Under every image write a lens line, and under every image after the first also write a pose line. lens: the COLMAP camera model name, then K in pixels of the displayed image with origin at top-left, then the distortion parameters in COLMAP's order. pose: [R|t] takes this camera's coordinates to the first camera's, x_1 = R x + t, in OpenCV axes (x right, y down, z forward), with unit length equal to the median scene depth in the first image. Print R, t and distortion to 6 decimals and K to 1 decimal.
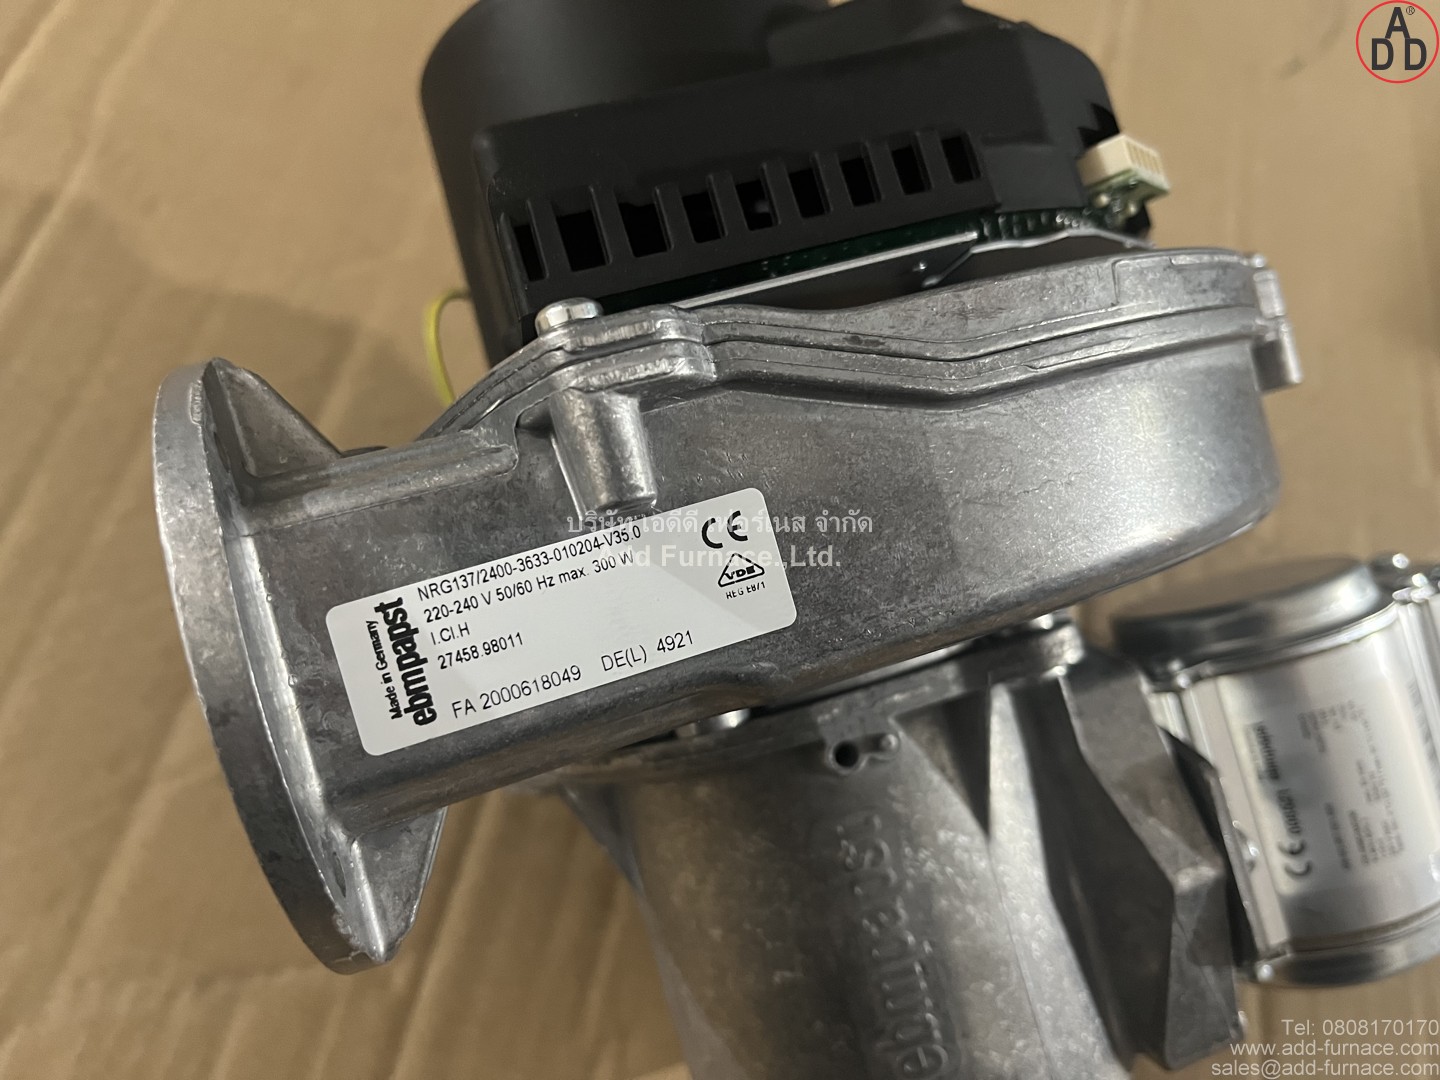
lens RADIAL K [[1220.0, 0, 655.2], [0, 1220.0, 533.7], [0, 0, 1]] dist [0.001321, -0.087838]
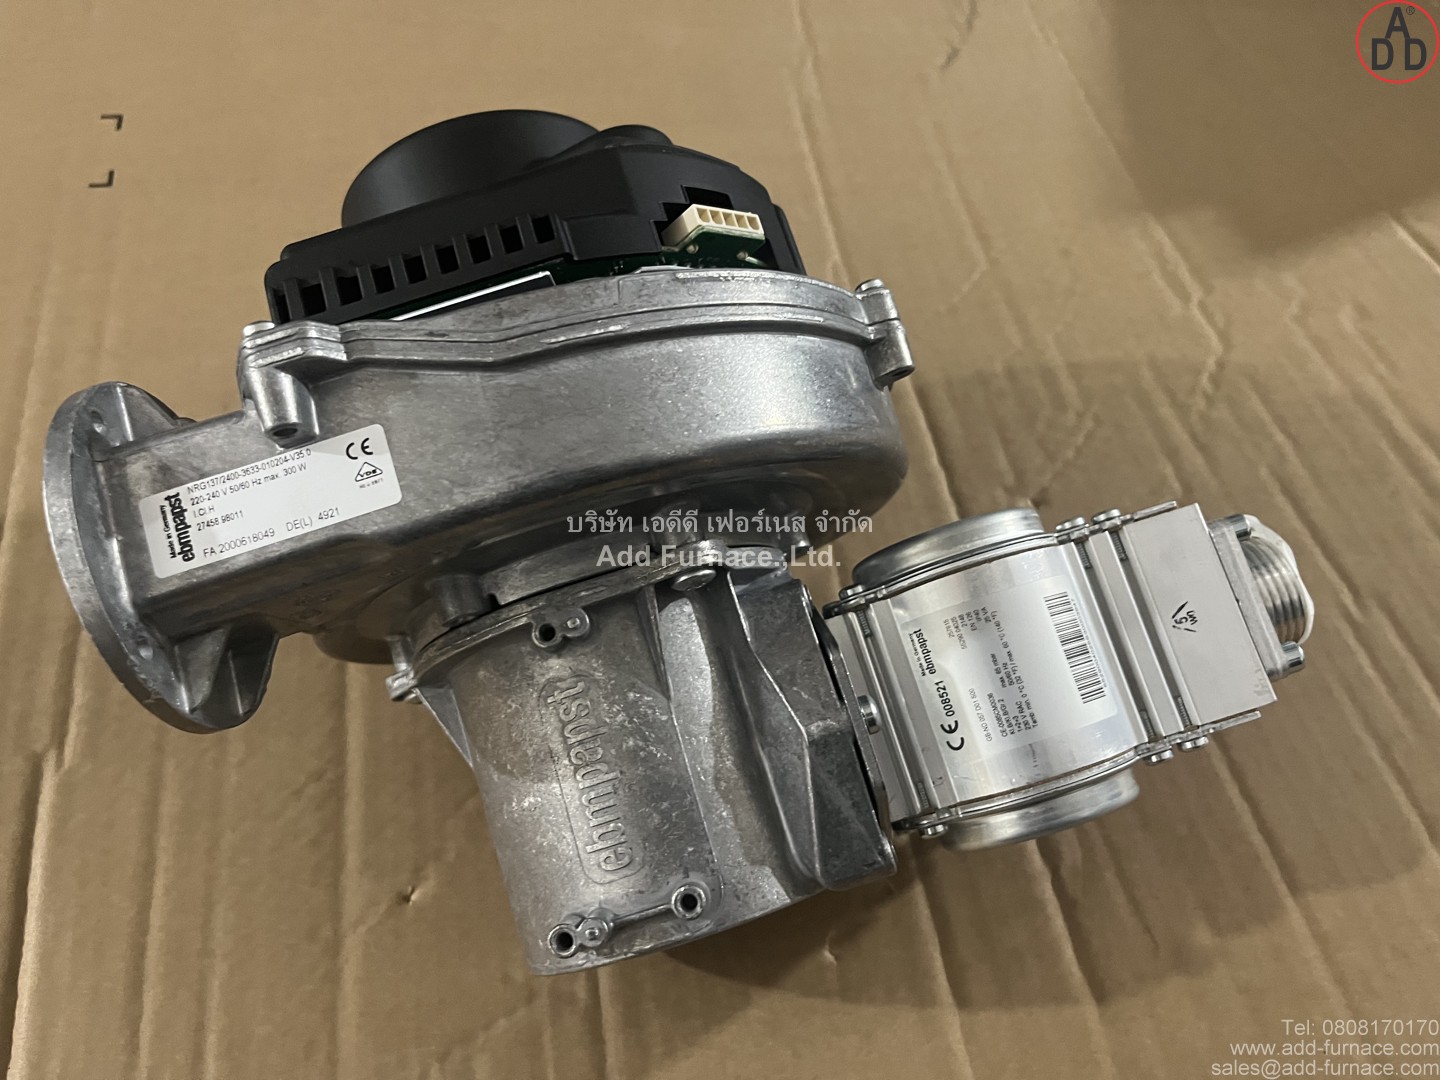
lens RADIAL K [[1220.0, 0, 655.2], [0, 1220.0, 533.7], [0, 0, 1]] dist [0.001321, -0.087838]
pose [[0.967813, -0.055560, -0.245461, 0.899885], [0.022618, 0.990582, -0.135042, 0.366306], [0.250652, 0.125144, 0.959954, -0.541391]]
